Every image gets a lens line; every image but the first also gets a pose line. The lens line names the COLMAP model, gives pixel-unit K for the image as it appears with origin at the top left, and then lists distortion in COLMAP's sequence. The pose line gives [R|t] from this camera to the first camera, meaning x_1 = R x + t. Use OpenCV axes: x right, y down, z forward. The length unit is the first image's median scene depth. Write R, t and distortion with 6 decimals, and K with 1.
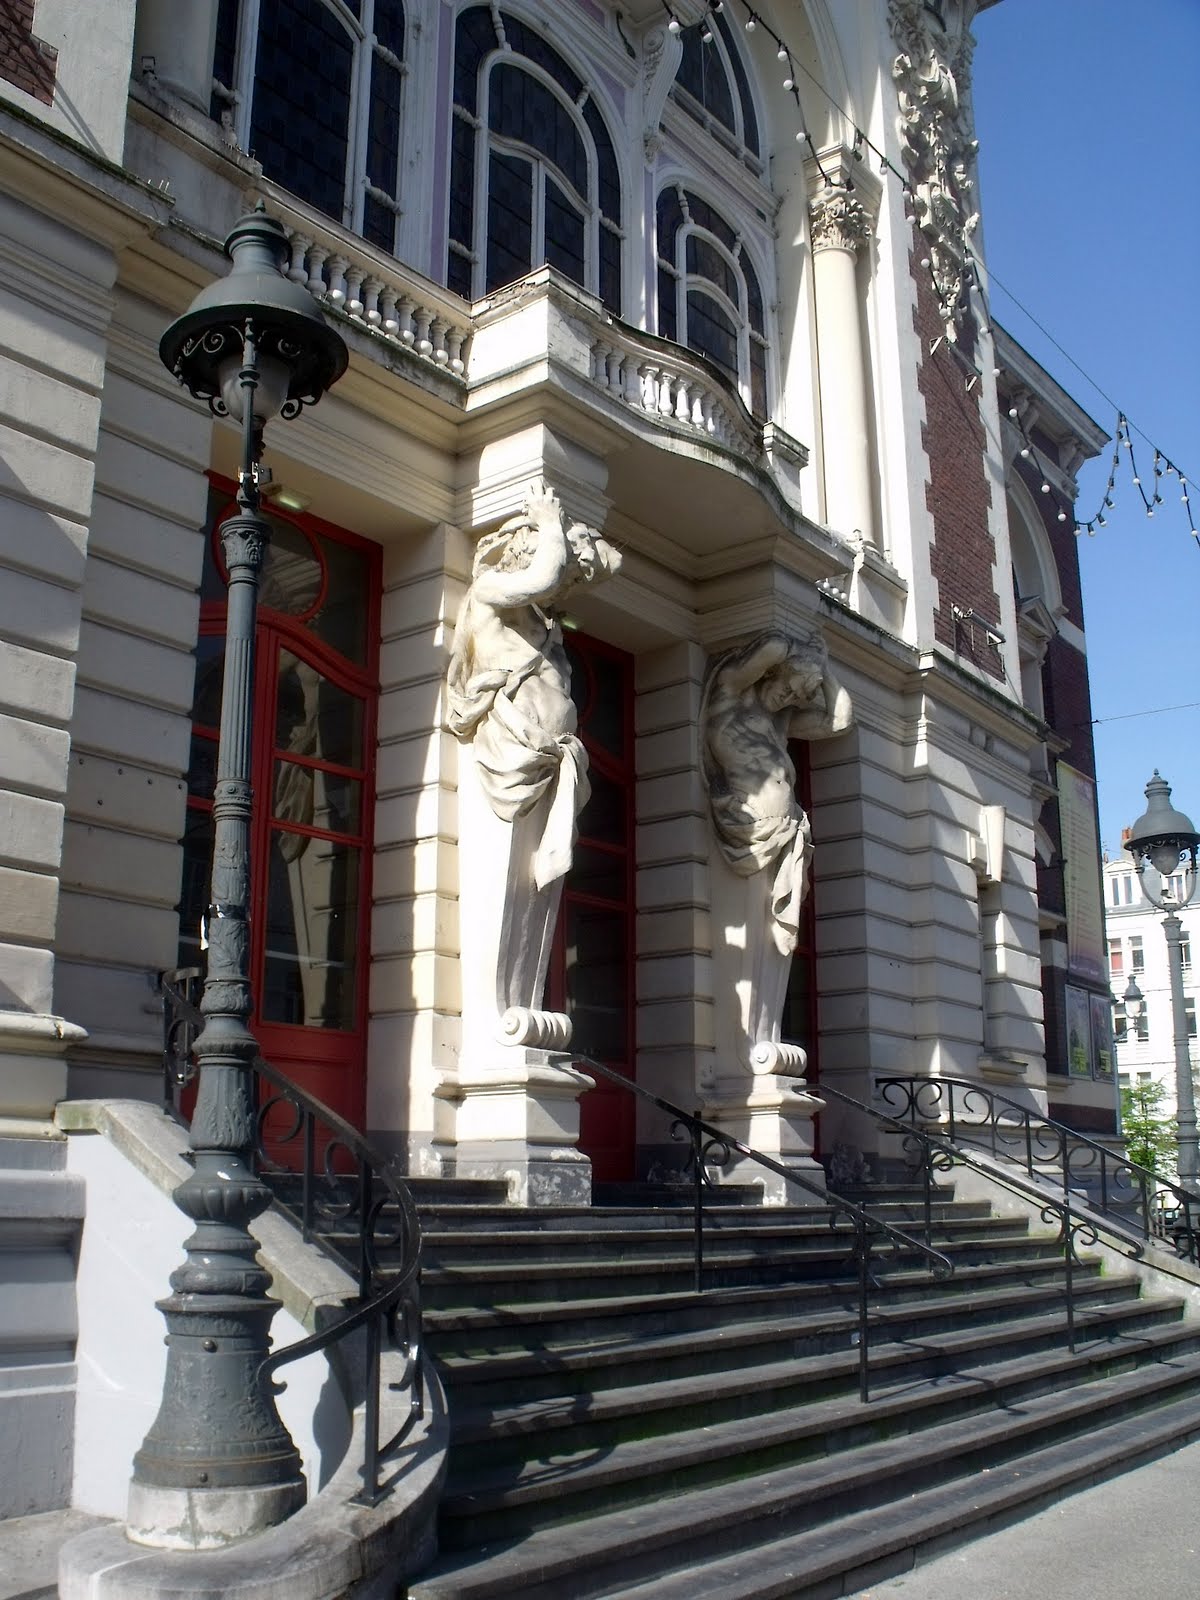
lens RADIAL K [[1560.7, 0, 600.0], [0, 1560.7, 800.0], [0, 0, 1]] dist [-0.090584, 0.011704]
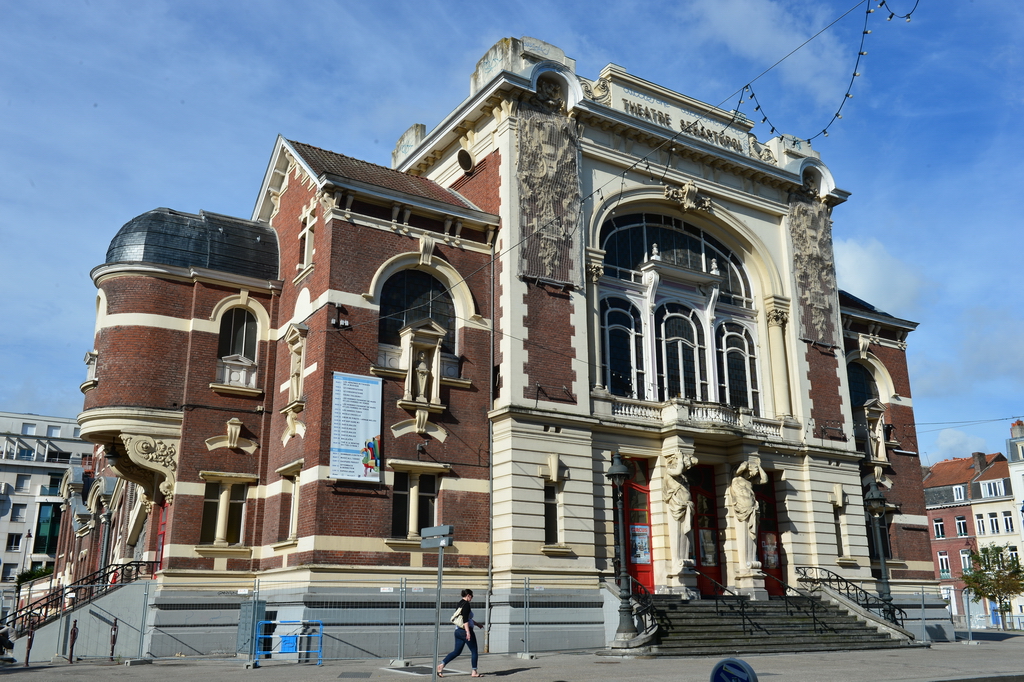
lens RADIAL K [[942.5, 0, 512.0], [0, 942.5, 341.0], [0, 0, 1]] dist [-0.005347, -0.001909]
pose [[0.936536, -0.102188, -0.335347, 0.487487], [0.091718, 0.994677, -0.046959, -0.439082], [0.338361, 0.013222, 0.940924, -1.896294]]
